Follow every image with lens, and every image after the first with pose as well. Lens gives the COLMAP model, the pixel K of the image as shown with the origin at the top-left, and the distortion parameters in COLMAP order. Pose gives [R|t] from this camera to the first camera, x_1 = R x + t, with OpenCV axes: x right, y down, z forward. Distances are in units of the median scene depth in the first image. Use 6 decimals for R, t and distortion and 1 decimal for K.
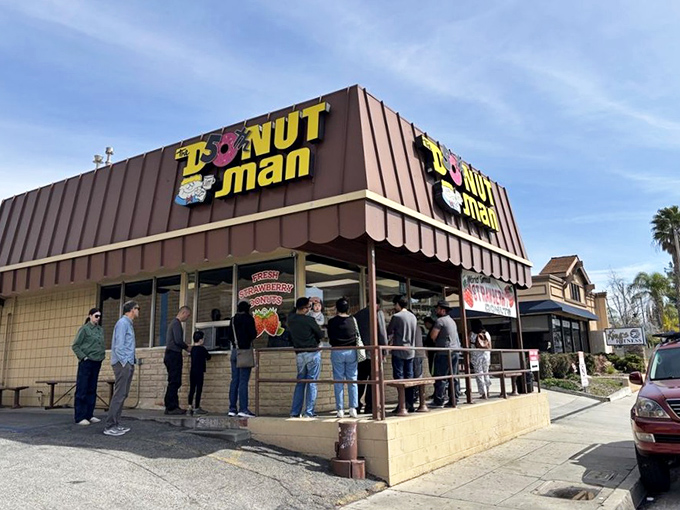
lens RADIAL K [[543.8, 0, 340.1], [0, 543.8, 252.1], [0, 0, 1]] dist [0.008711, 0.006629]
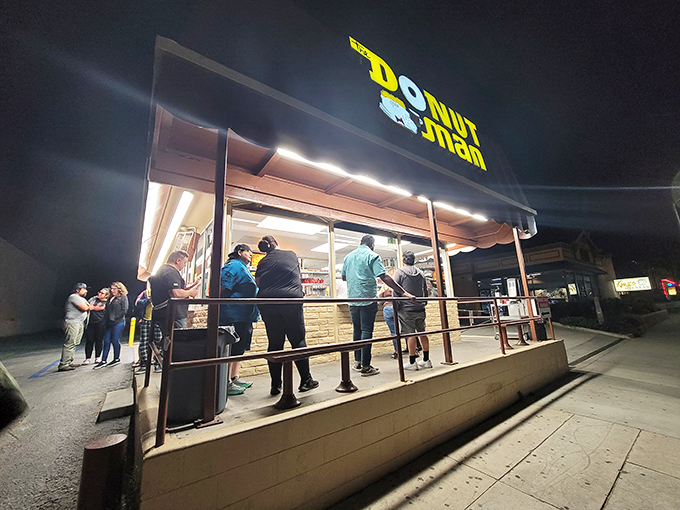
lens RADIAL K [[272.8, 0, 340.2], [0, 272.8, 254.8], [0, 0, 1]] dist [0.000090, -0.000024]
pose [[0.947686, -0.077866, -0.309560, 0.202418], [0.081200, 0.996696, -0.002122, 0.086378], [0.308702, -0.023126, 0.950877, 0.521953]]
